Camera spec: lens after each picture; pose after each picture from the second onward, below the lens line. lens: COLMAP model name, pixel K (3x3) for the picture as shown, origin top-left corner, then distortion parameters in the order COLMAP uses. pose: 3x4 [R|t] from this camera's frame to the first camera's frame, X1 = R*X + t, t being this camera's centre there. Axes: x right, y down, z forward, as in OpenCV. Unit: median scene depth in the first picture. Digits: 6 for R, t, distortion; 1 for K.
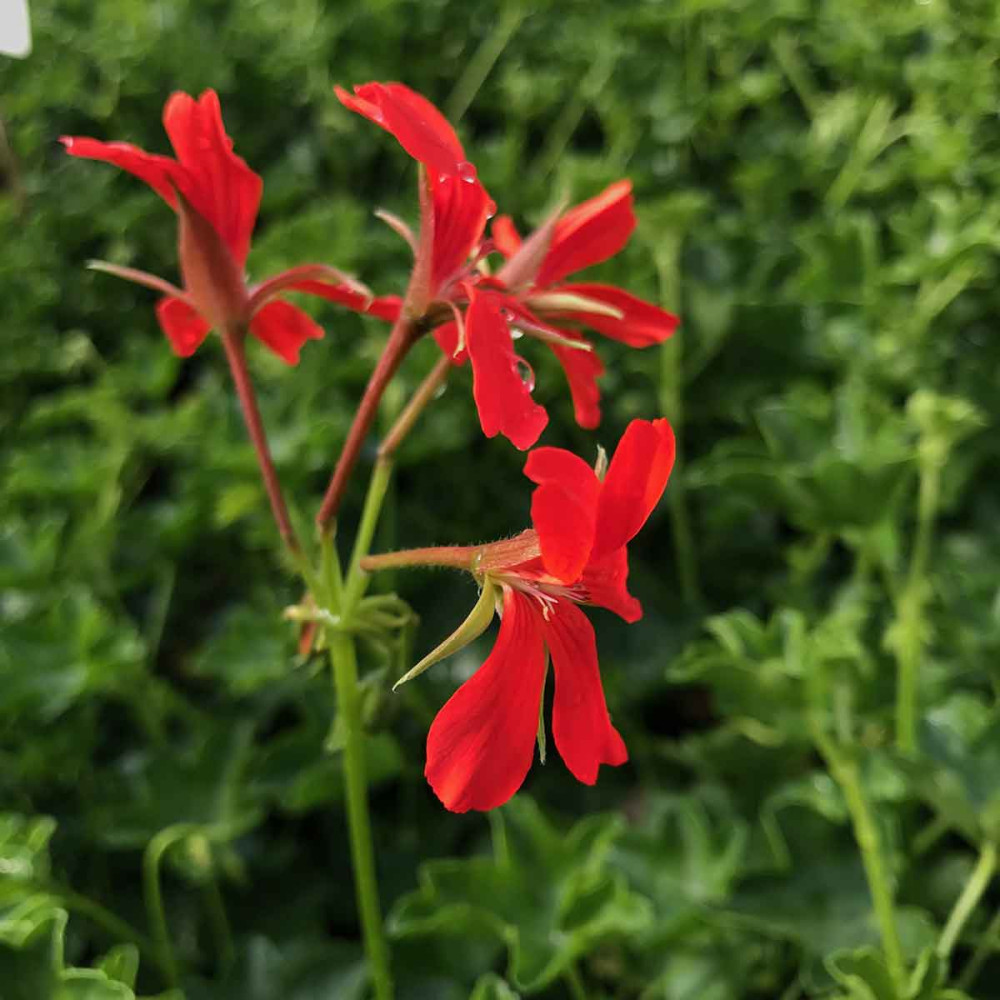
lens RADIAL K [[1000.9, 0, 500.0], [0, 1000.9, 500.0], [0, 0, 1]] dist [0.148382, -0.277227]
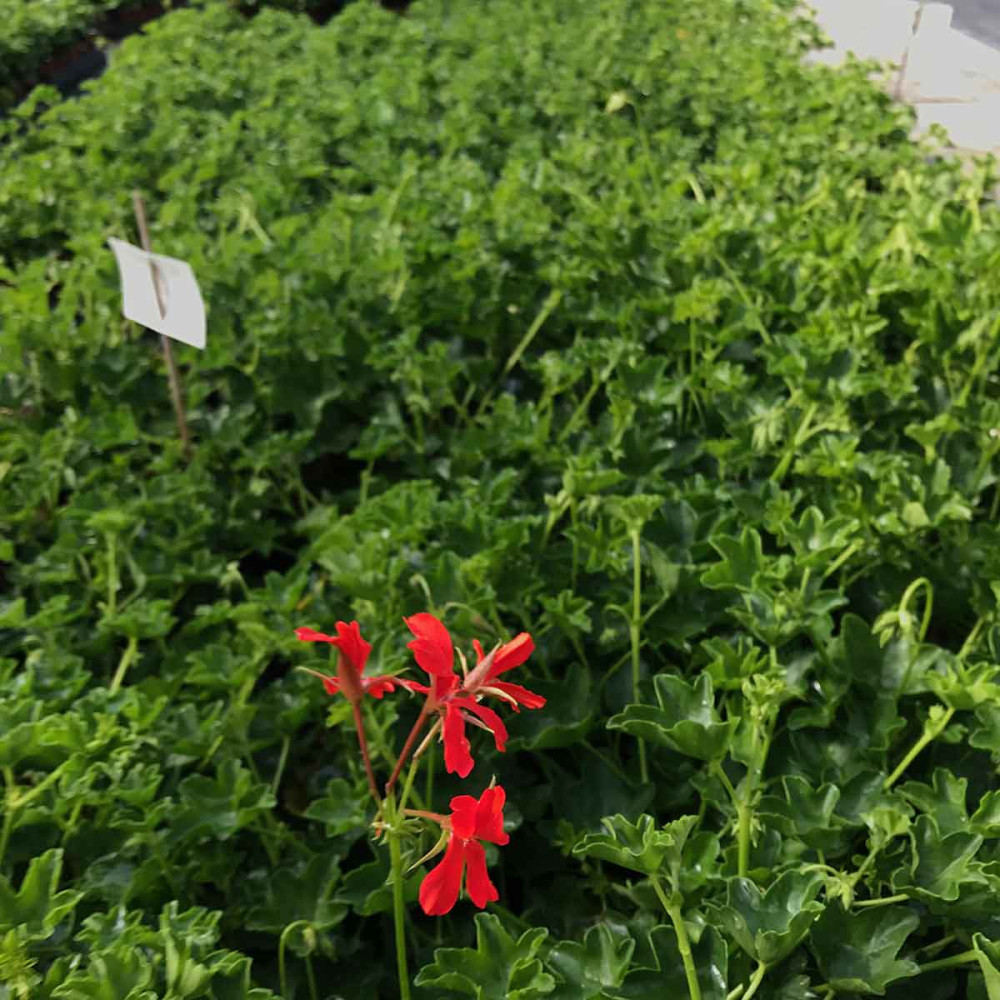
lens RADIAL K [[1000.9, 0, 500.0], [0, 1000.9, 500.0], [0, 0, 1]] dist [0.148382, -0.277227]
pose [[0.996651, 0.033232, -0.074715, 0.106529], [-0.040907, 0.993771, -0.103661, -0.182112], [0.070805, 0.106370, 0.991802, -0.630722]]
